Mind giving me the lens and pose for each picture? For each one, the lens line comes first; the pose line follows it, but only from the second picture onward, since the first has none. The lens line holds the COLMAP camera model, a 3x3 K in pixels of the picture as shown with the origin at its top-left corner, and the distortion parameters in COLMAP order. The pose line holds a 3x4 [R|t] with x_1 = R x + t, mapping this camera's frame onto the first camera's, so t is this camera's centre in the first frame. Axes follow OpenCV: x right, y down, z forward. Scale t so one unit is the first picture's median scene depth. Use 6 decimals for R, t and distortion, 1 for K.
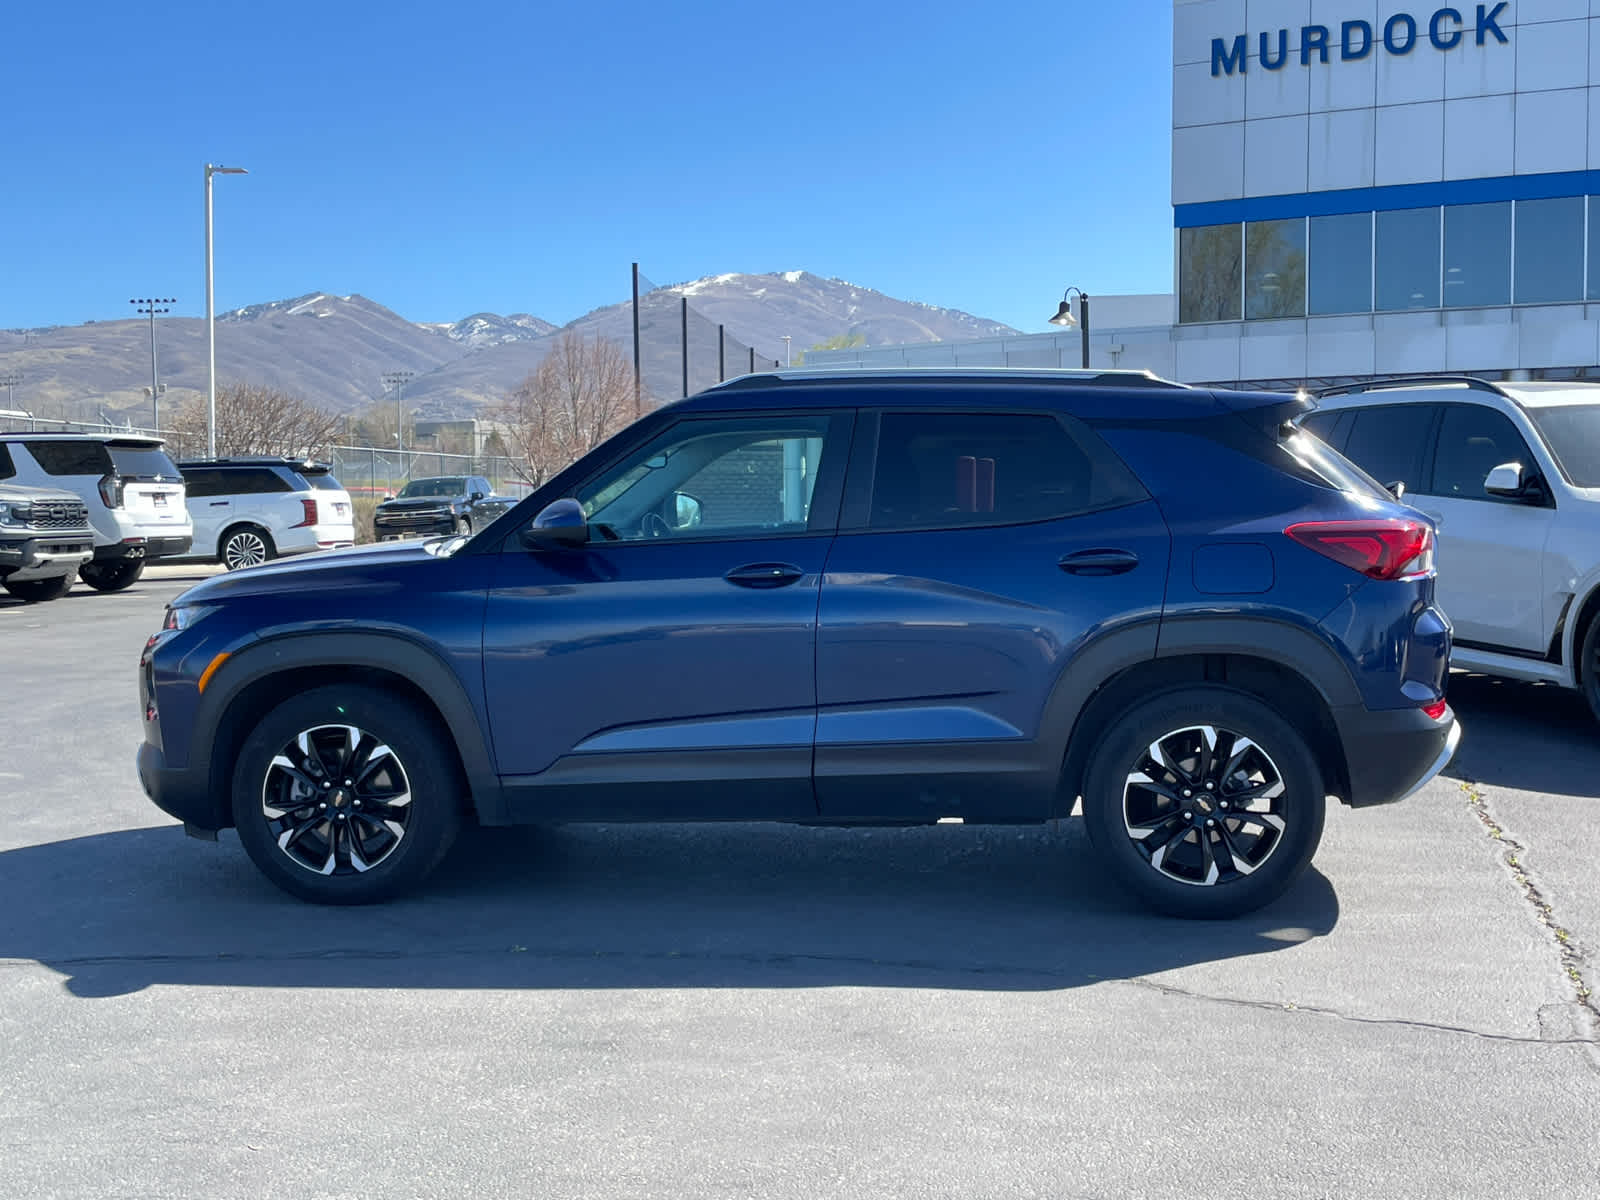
lens RADIAL K [[1843.9, 0, 816.7], [0, 1843.9, 589.5], [0, 0, 1]] dist [0.063234, 0.000000]
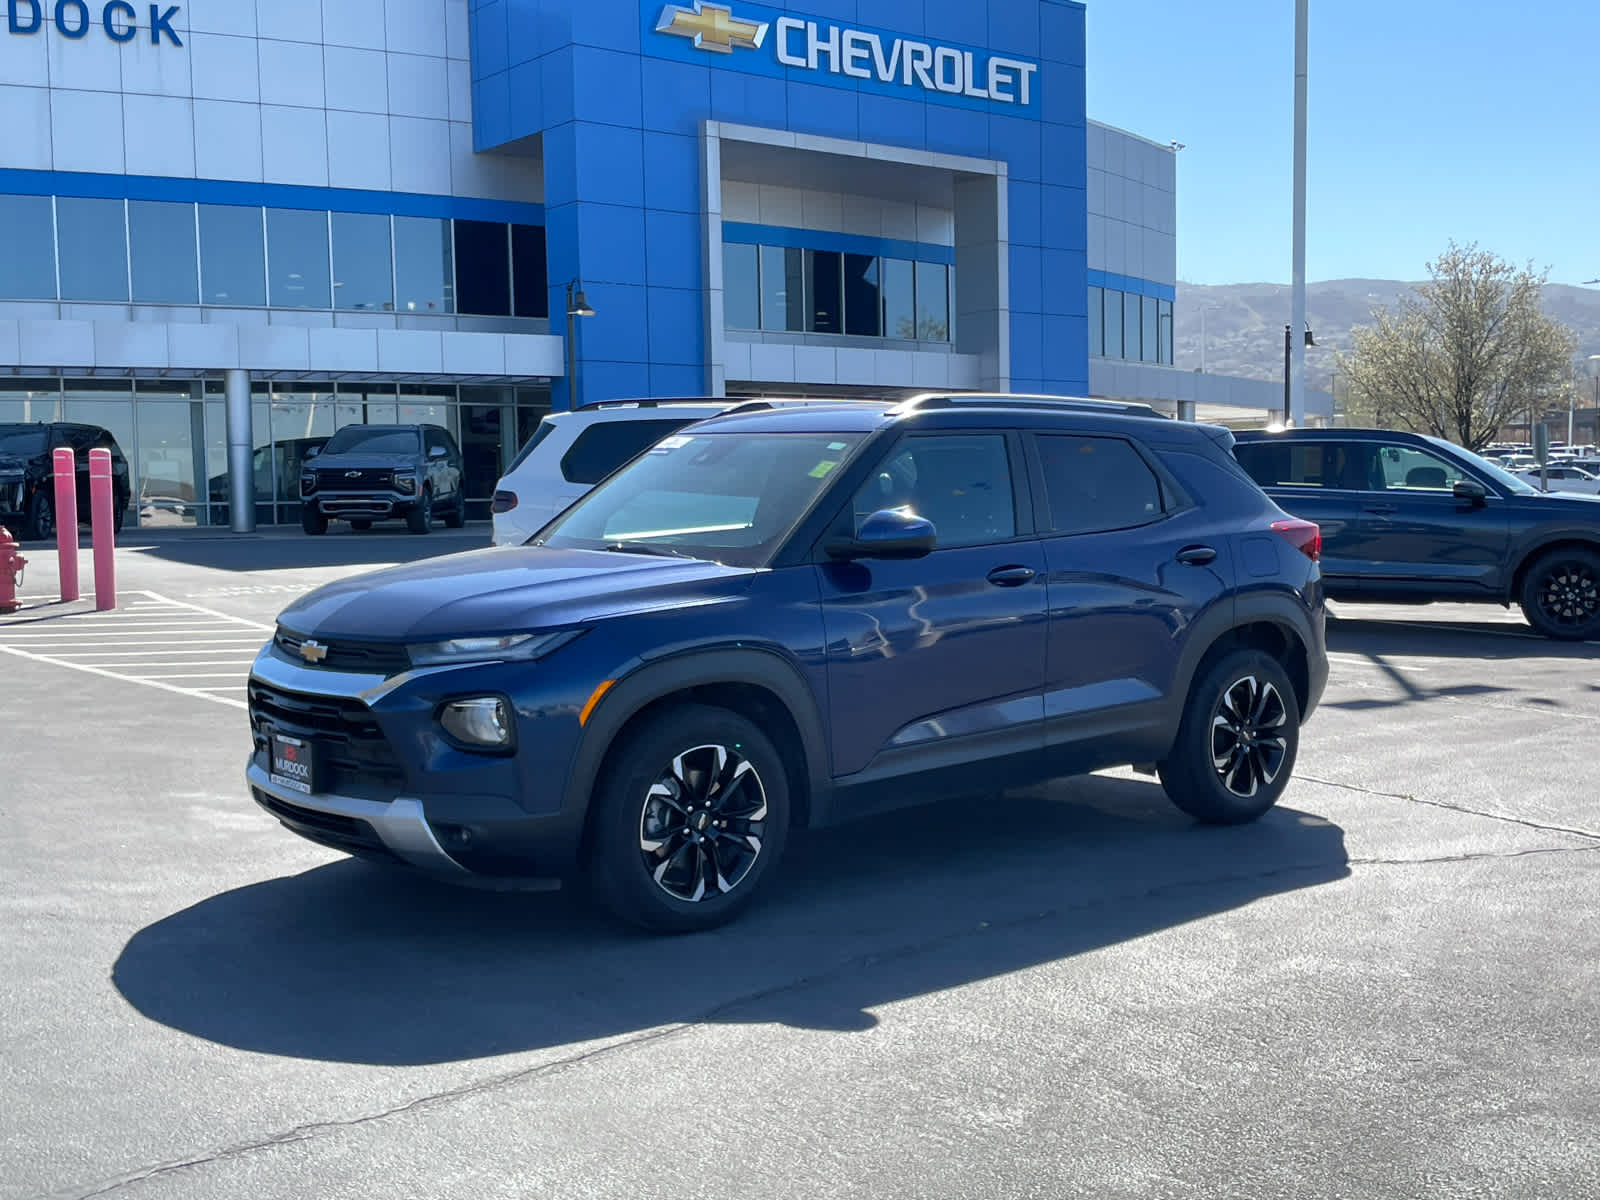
lens RADIAL K [[1843.9, 0, 803.3], [0, 1843.9, 606.3], [0, 0, 1]] dist [0.063234, 0.000000]
pose [[0.703951, -0.048623, 0.708582, -0.256292], [0.039185, 0.998793, 0.029609, -0.007461], [-0.709167, 0.006923, 0.705007, 0.079995]]
